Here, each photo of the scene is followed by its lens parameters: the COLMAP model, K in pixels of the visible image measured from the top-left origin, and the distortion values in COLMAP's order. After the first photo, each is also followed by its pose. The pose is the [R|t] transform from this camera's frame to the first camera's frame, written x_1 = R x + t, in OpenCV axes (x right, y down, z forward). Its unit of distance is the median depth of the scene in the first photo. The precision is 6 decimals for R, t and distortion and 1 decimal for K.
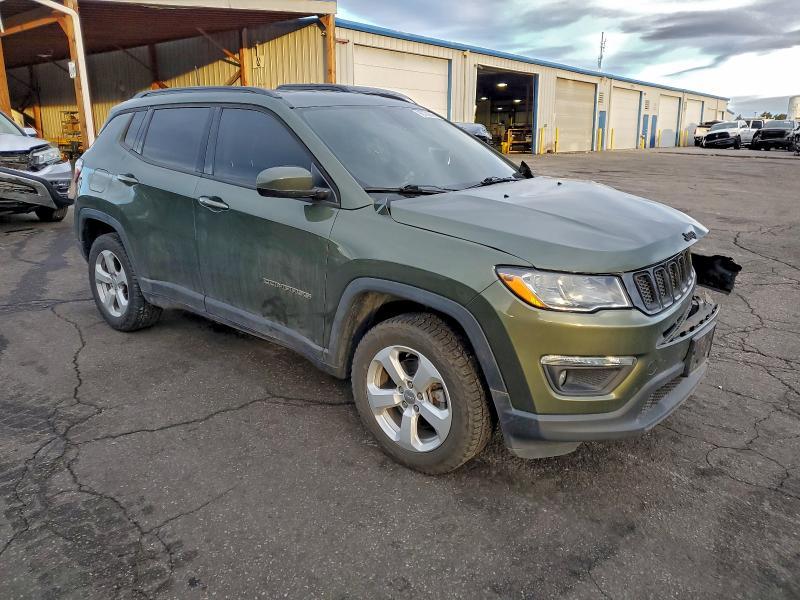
lens RADIAL K [[625.5, 0, 409.4], [0, 625.5, 300.7], [0, 0, 1]] dist [0.013262, 0.002772]
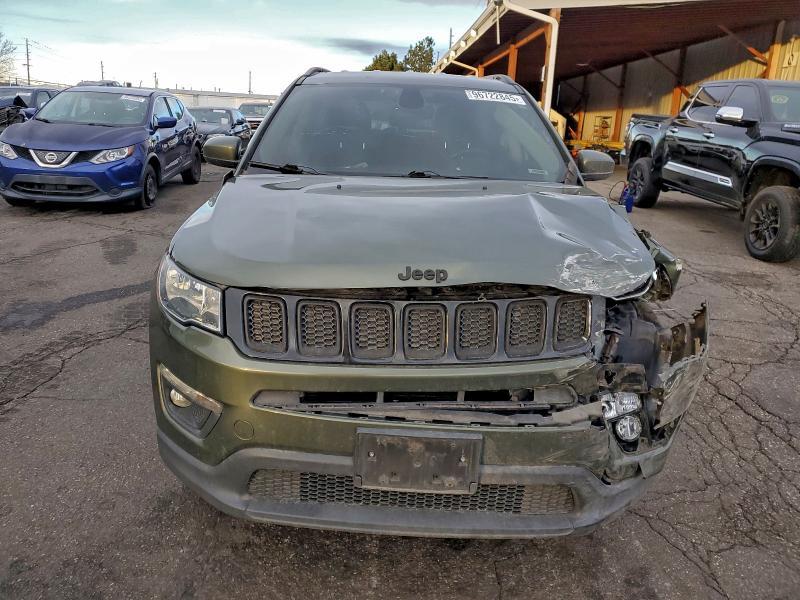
lens RADIAL K [[625.5, 0, 409.4], [0, 625.5, 300.7], [0, 0, 1]] dist [0.013262, 0.002772]
pose [[0.638010, 0.232874, -0.733971, 0.132184], [-0.243951, 0.965203, 0.094183, -0.019449], [0.730364, 0.118964, 0.672619, 0.086687]]
